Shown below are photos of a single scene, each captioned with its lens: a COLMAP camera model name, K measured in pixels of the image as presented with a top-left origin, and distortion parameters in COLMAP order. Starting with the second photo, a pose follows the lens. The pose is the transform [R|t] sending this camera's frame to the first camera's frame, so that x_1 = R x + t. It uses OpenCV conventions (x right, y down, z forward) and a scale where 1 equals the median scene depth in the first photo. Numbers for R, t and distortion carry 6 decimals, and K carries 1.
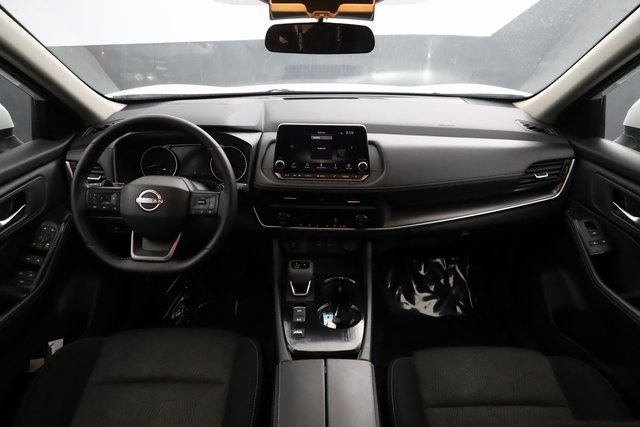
lens RADIAL K [[445.9, 0, 320.0], [0, 445.9, 213.5], [0, 0, 1]] dist [0.000998, -0.000433]
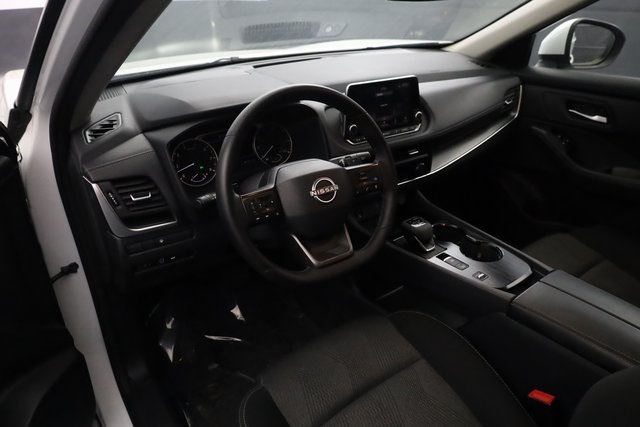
lens RADIAL K [[431.4, 0, 320.0], [0, 431.4, 213.5], [0, 0, 1]] dist [0.003893, 0.000828]
pose [[0.812882, -0.280126, 0.510640, -0.656604], [0.247564, 0.959780, 0.132420, -0.077564], [-0.527196, 0.018774, 0.849536, 0.275458]]
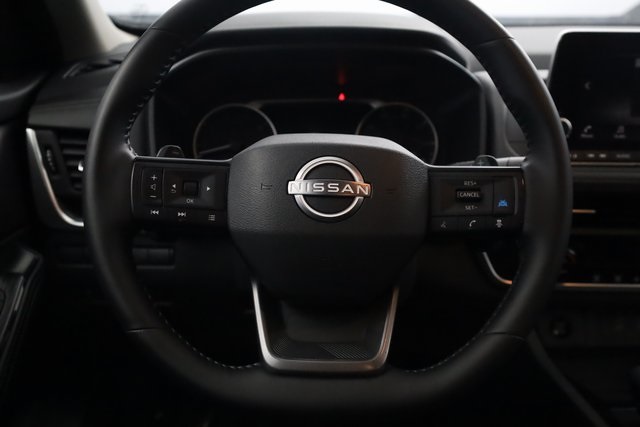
lens RADIAL K [[637.6, 0, 320.0], [0, 637.6, 213.5], [0, 0, 1]] dist [0.005515, 0.001137]
pose [[0.999464, -0.009713, 0.031275, -0.330413], [0.013750, 0.991213, -0.131560, 0.042628], [-0.029723, 0.131920, 0.990815, 0.434485]]
